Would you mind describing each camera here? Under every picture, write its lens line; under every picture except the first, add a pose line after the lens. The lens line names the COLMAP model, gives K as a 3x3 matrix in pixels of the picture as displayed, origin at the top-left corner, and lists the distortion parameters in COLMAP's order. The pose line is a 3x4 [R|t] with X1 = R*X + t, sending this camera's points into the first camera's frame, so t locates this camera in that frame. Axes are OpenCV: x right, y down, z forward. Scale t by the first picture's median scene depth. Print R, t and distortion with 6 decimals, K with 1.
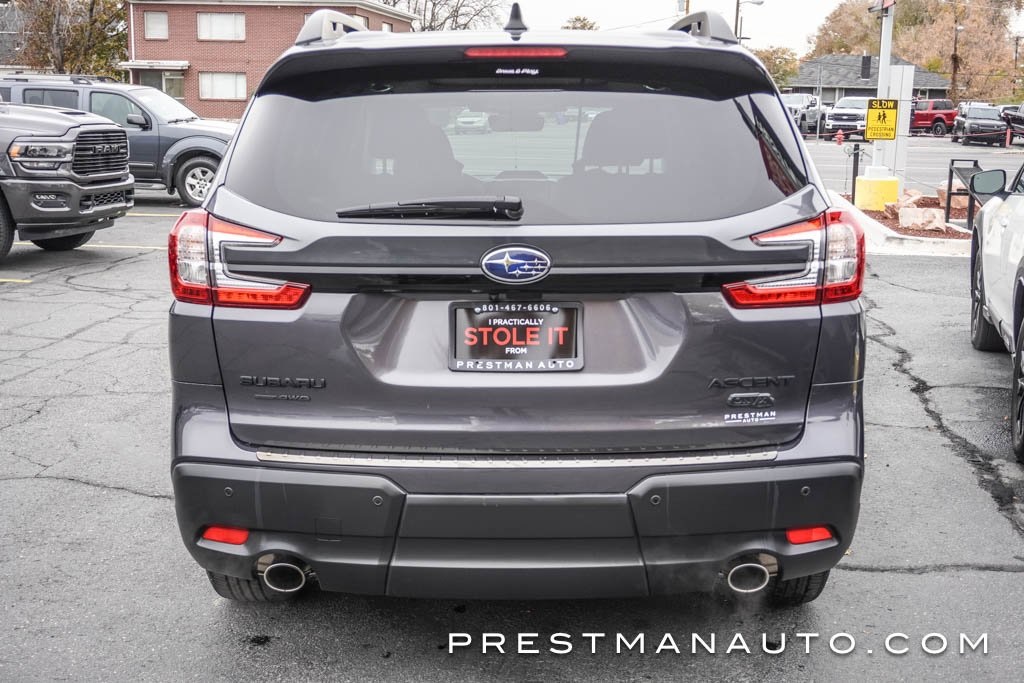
lens RADIAL K [[1287.7, 0, 512.0], [0, 1287.7, 341.5], [0, 0, 1]] dist [0.003157, 0.023080]
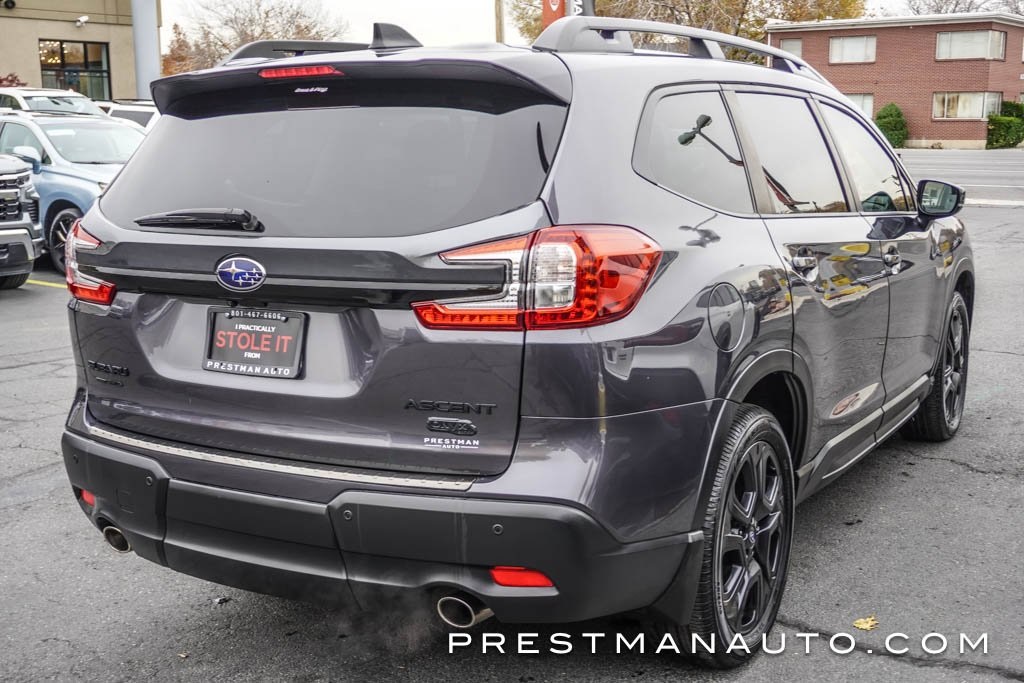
lens RADIAL K [[1243.2, 0, 512.0], [0, 1243.2, 341.5], [0, 0, 1]] dist [0.003128, 0.033945]
pose [[0.857946, 0.066385, -0.509433, 0.691712], [-0.072117, 0.997360, 0.008514, -0.027708], [0.508653, 0.029434, 0.860468, 0.229383]]
